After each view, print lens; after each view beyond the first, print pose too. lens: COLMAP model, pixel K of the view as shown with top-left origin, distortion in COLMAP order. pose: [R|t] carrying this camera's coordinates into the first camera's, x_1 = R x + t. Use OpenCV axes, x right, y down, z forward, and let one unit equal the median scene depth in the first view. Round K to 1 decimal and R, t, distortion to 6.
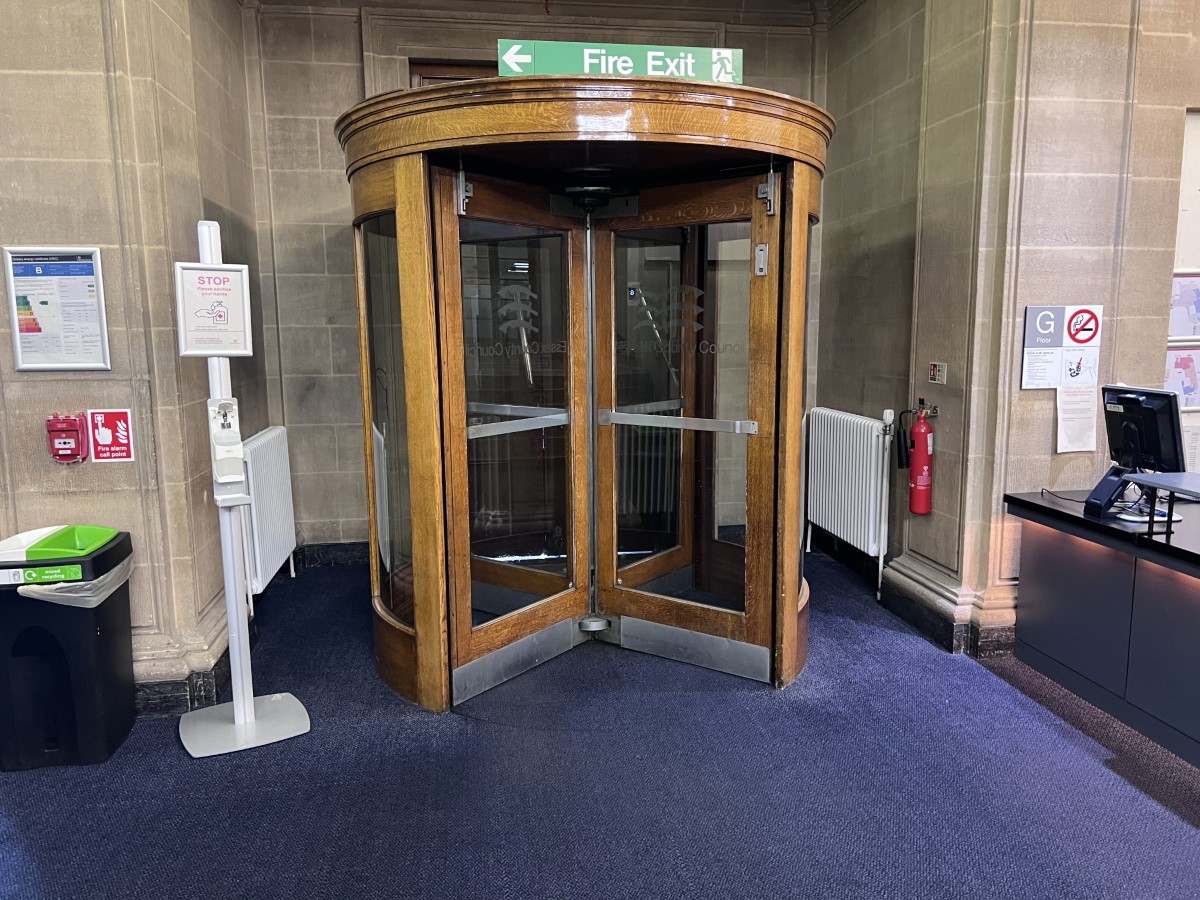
lens RADIAL K [[897.6, 0, 594.8], [0, 897.6, 452.7], [0, 0, 1]] dist [0.053535, -0.058169]
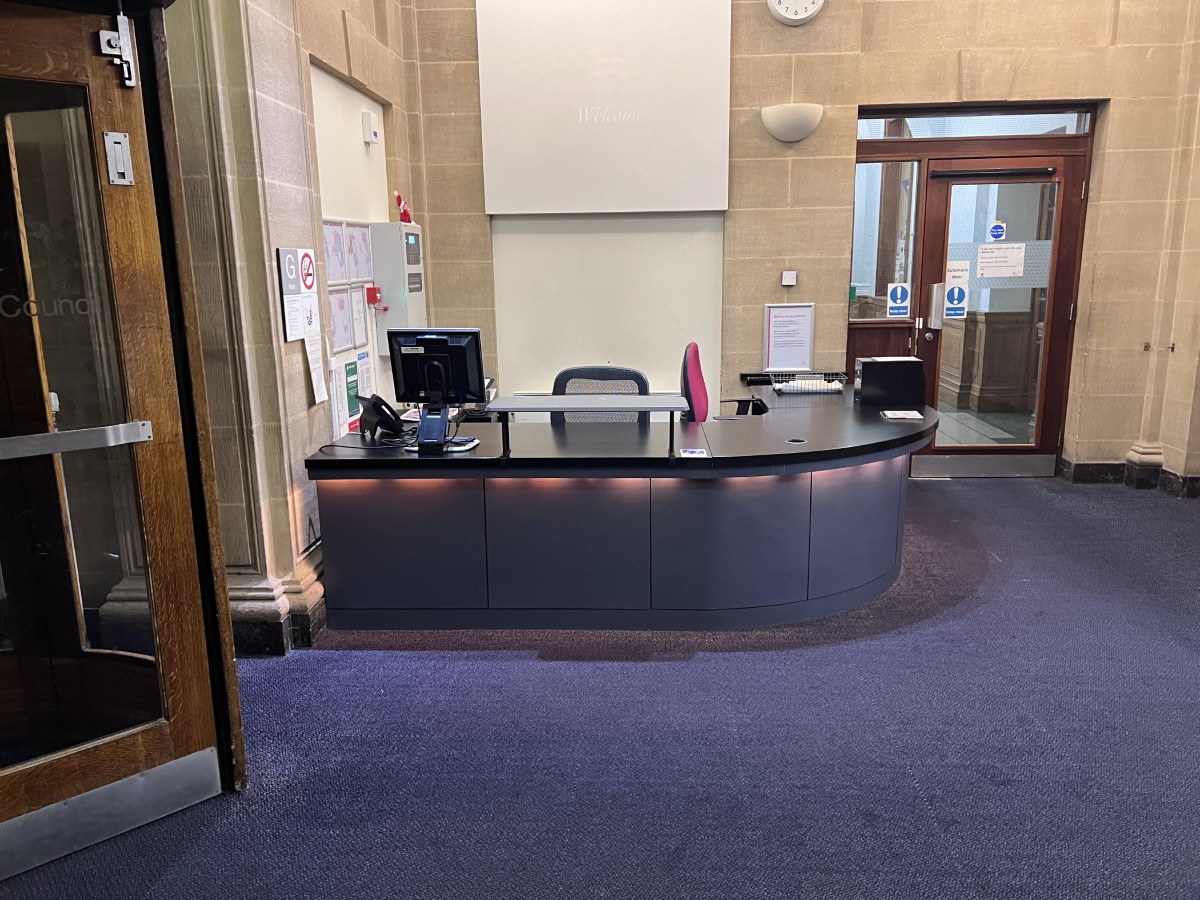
lens RADIAL K [[897.6, 0, 611.8], [0, 897.6, 453.7], [0, 0, 1]] dist [0.053535, -0.058169]
pose [[0.186413, -0.197482, 0.962419, -0.350832], [0.154167, 0.973334, 0.169861, -0.065277], [-0.970300, 0.116709, 0.211887, 0.513745]]
